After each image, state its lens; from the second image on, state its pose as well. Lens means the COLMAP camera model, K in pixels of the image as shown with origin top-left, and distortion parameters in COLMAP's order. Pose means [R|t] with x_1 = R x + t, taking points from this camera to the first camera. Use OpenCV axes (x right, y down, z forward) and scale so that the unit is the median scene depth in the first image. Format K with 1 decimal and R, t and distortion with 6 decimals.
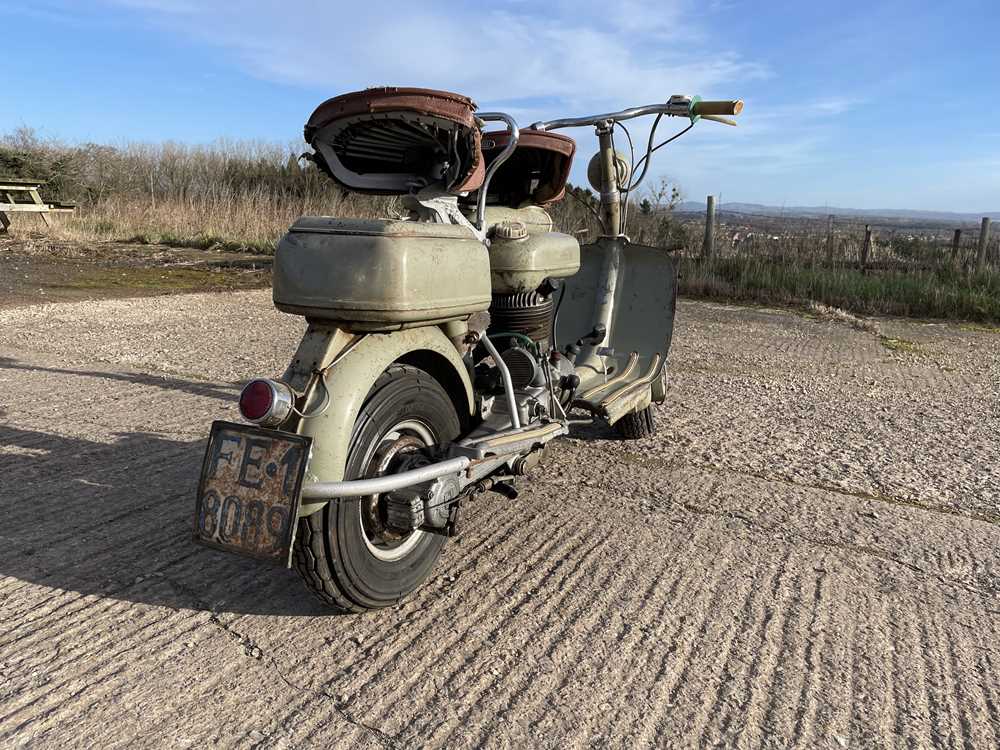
lens RADIAL K [[754.3, 0, 496.1], [0, 754.3, 375.2], [0, 0, 1]] dist [0.075658, -0.103475]
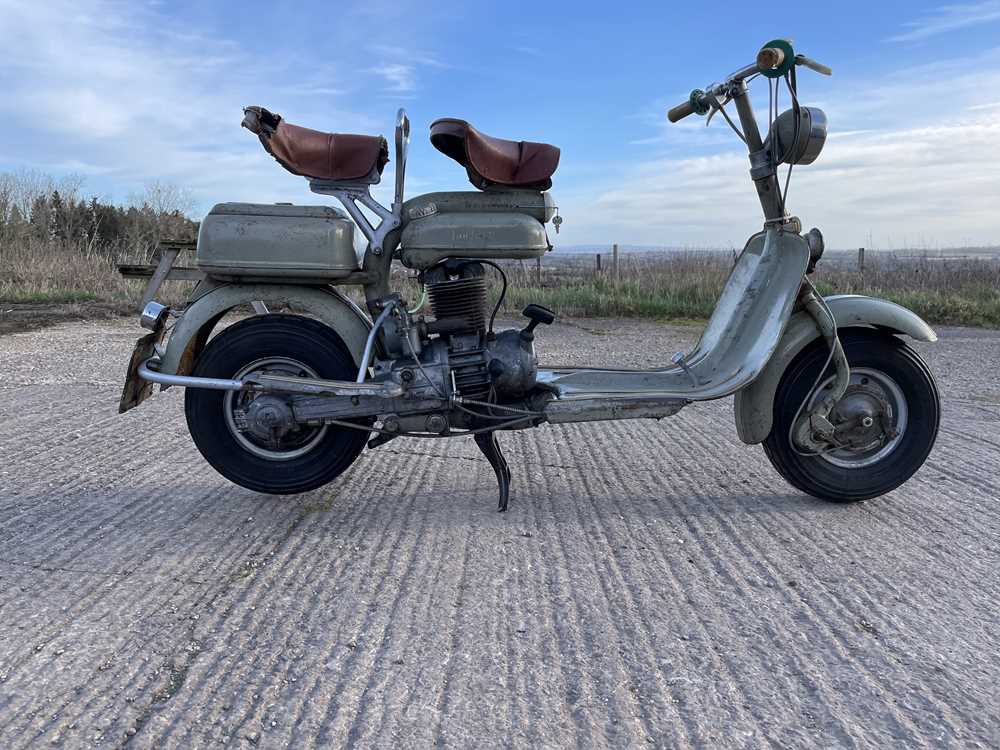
lens RADIAL K [[747.6, 0, 499.3], [0, 747.6, 367.5], [0, 0, 1]] dist [0.085000, -0.107984]
pose [[0.896730, -0.097228, 0.431766, -1.110191], [0.122531, 0.991977, -0.031104, 0.212996], [-0.425278, 0.080797, 0.901449, -0.760280]]
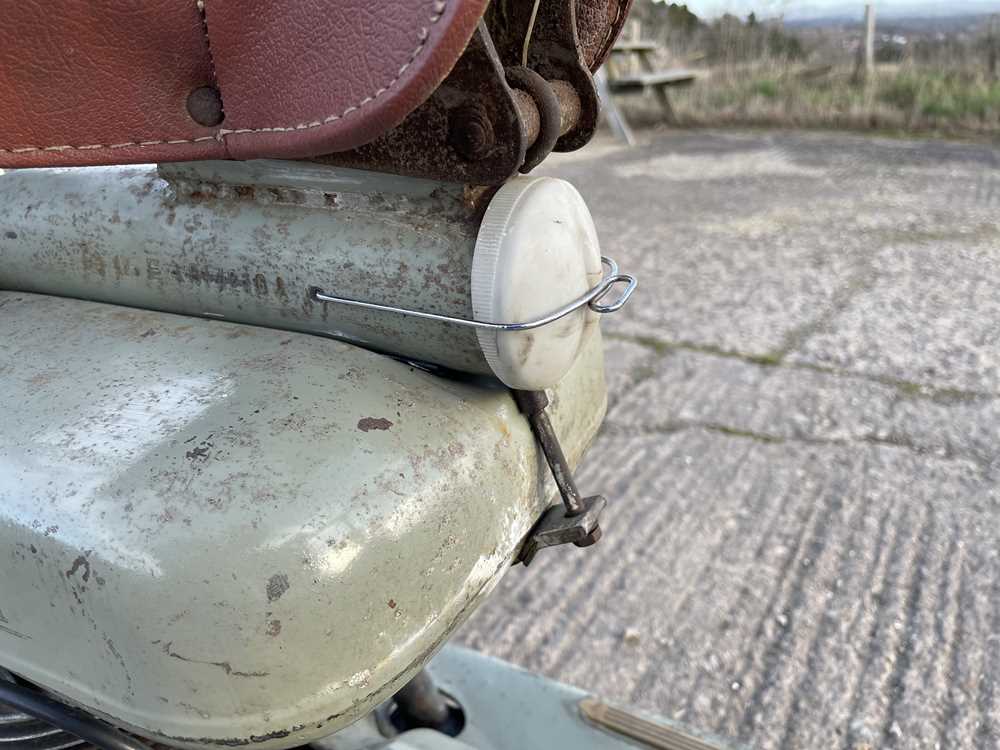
lens RADIAL K [[768.1, 0, 498.6], [0, 768.1, 355.7], [0, 0, 1]] dist [0.083635, -0.124284]
pose [[0.991260, -0.044065, -0.124348, -0.298360], [0.064657, 0.983873, 0.166771, -0.178036], [0.114994, -0.173354, 0.978123, 0.346548]]
